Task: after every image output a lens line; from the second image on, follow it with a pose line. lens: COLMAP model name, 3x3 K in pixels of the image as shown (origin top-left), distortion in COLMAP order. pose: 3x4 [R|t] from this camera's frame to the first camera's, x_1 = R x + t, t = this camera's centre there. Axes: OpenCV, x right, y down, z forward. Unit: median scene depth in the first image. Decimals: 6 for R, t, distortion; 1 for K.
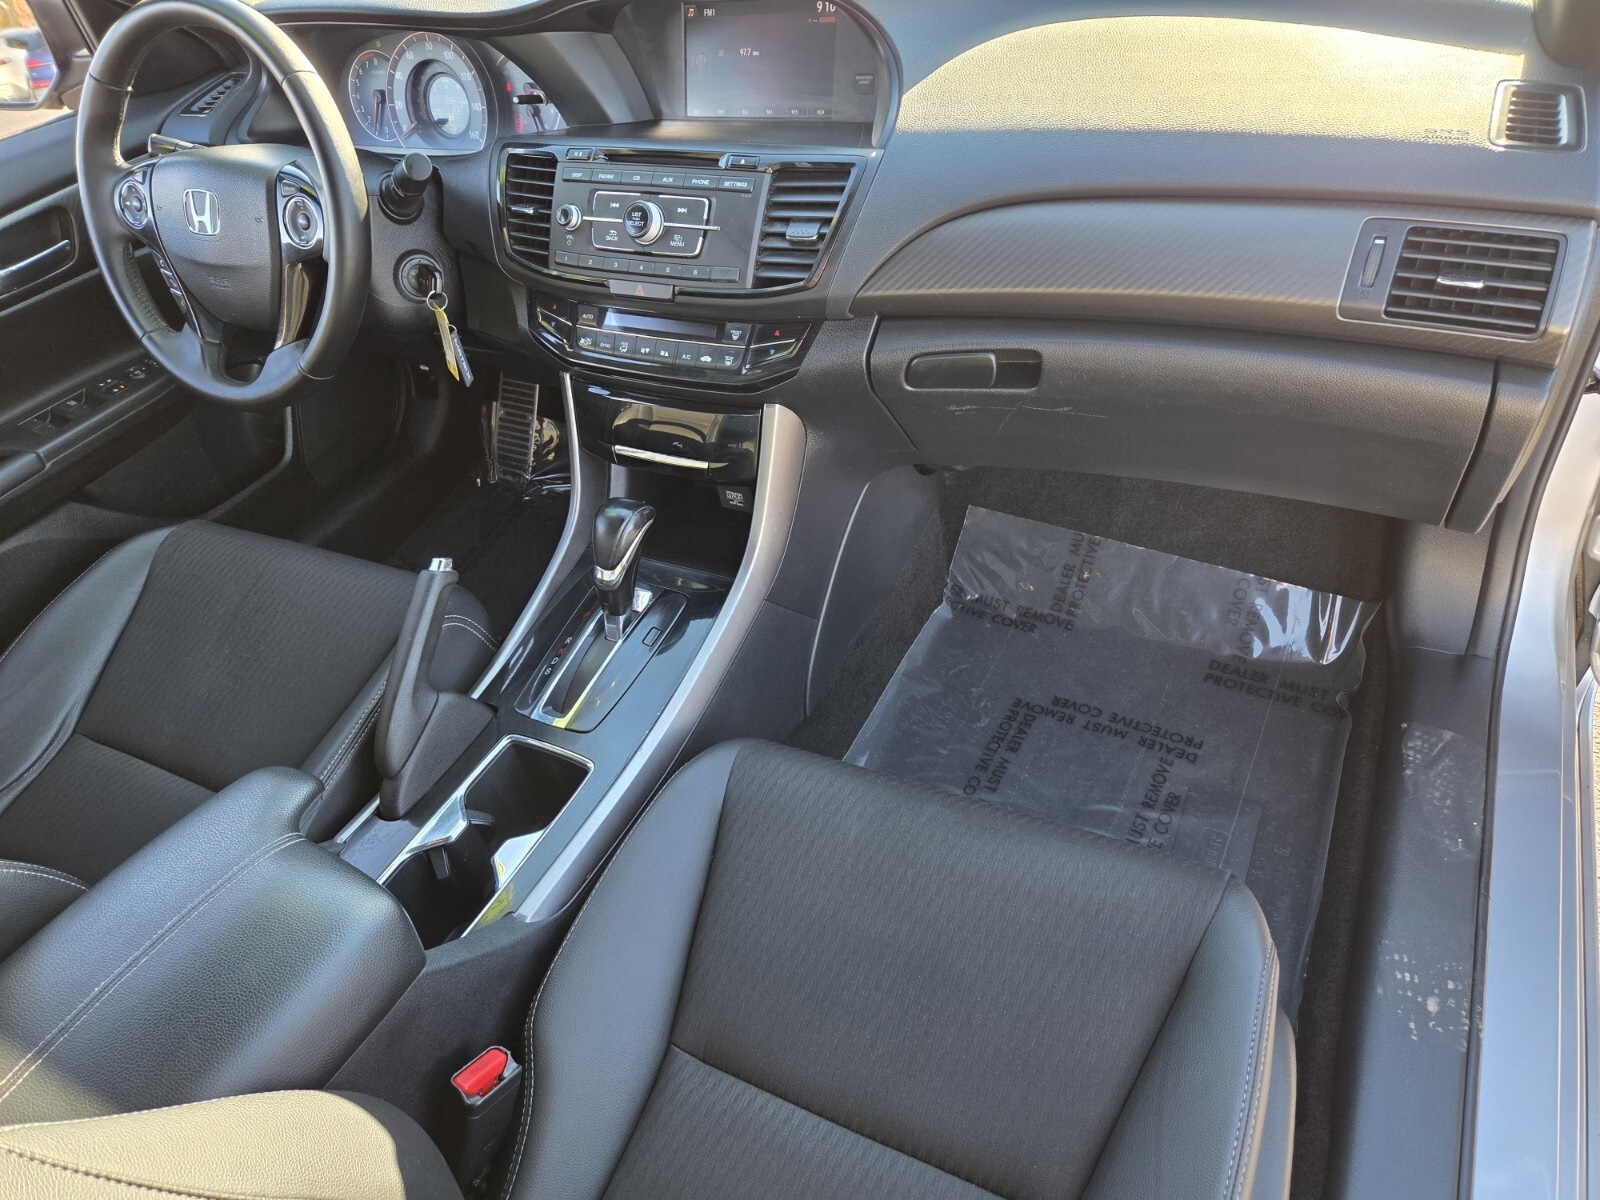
lens RADIAL K [[1067.4, 0, 783.3], [0, 1067.4, 606.5], [0, 0, 1]] dist [0.004322, -0.032640]
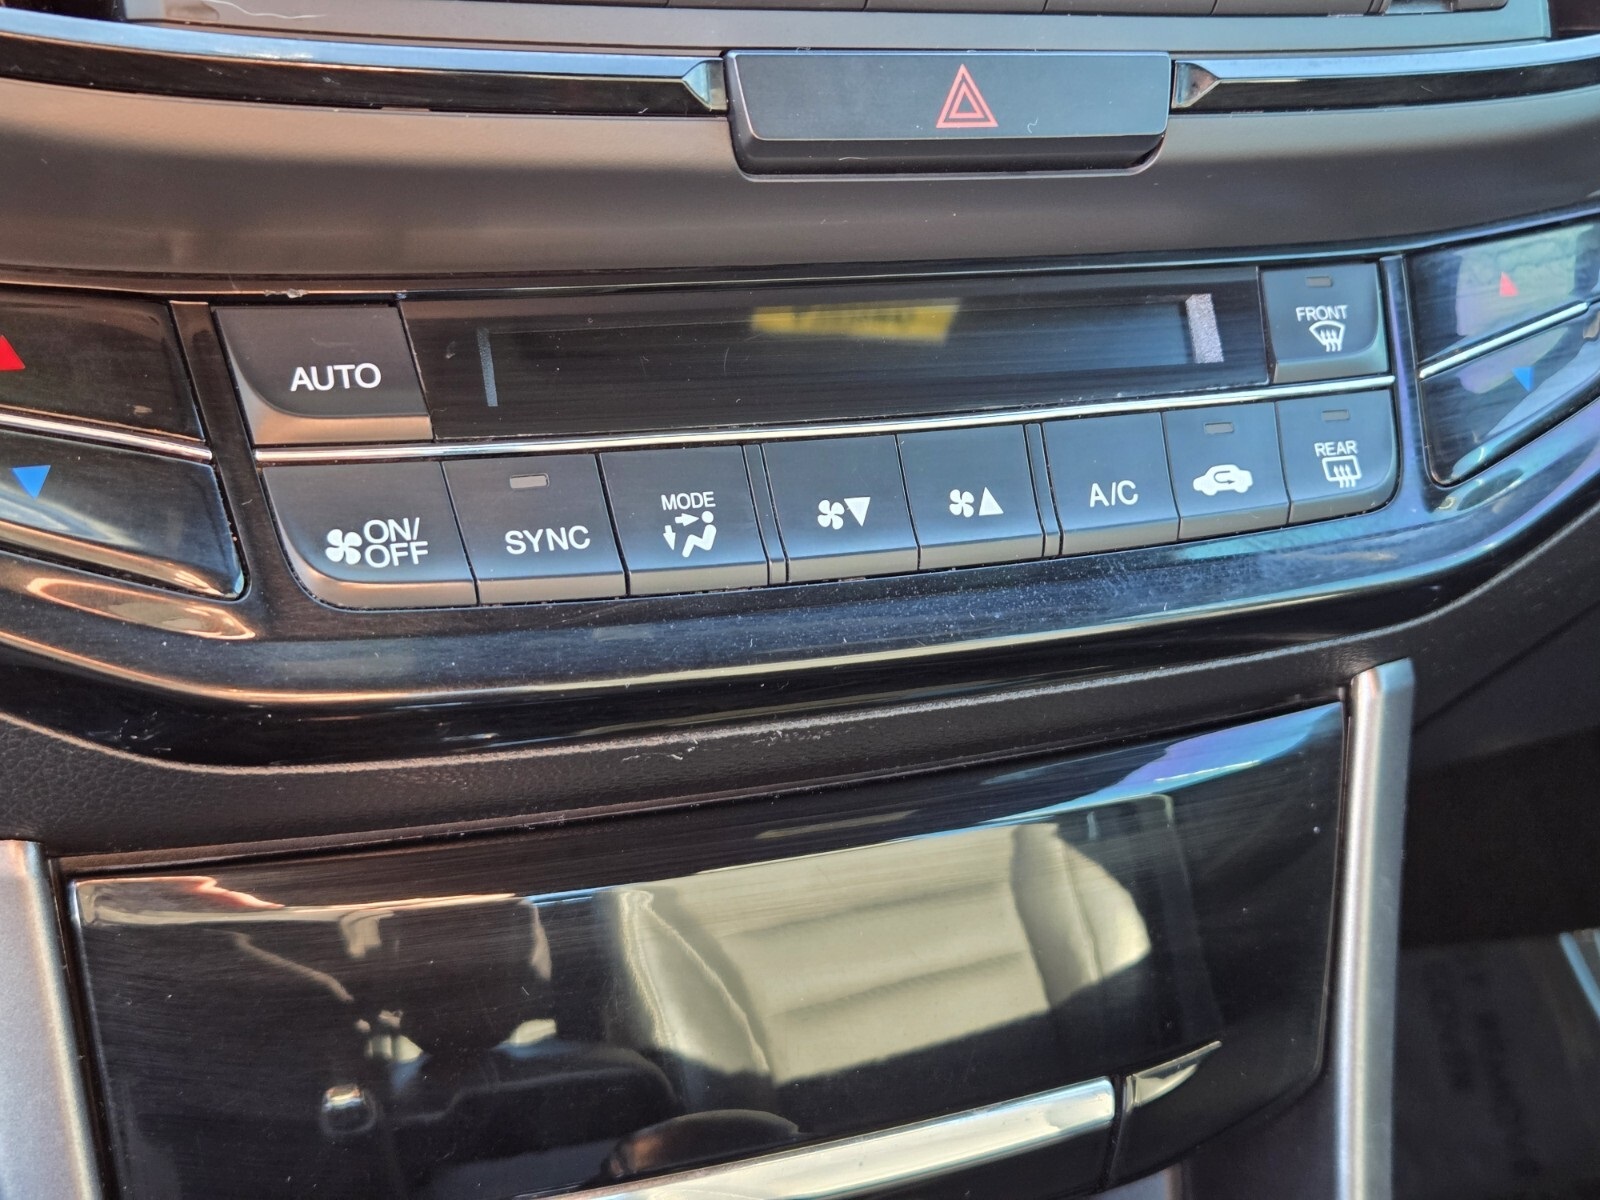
lens RADIAL K [[2212.9, 0, 800.0], [0, 2212.9, 600.0], [0, 0, 1]] dist [0.113169, -0.591745]
pose [[0.598585, -0.167492, 0.783353, -0.410218], [0.373900, 0.923256, -0.088304, -0.209492], [-0.708445, 0.345753, 0.615272, 0.838668]]
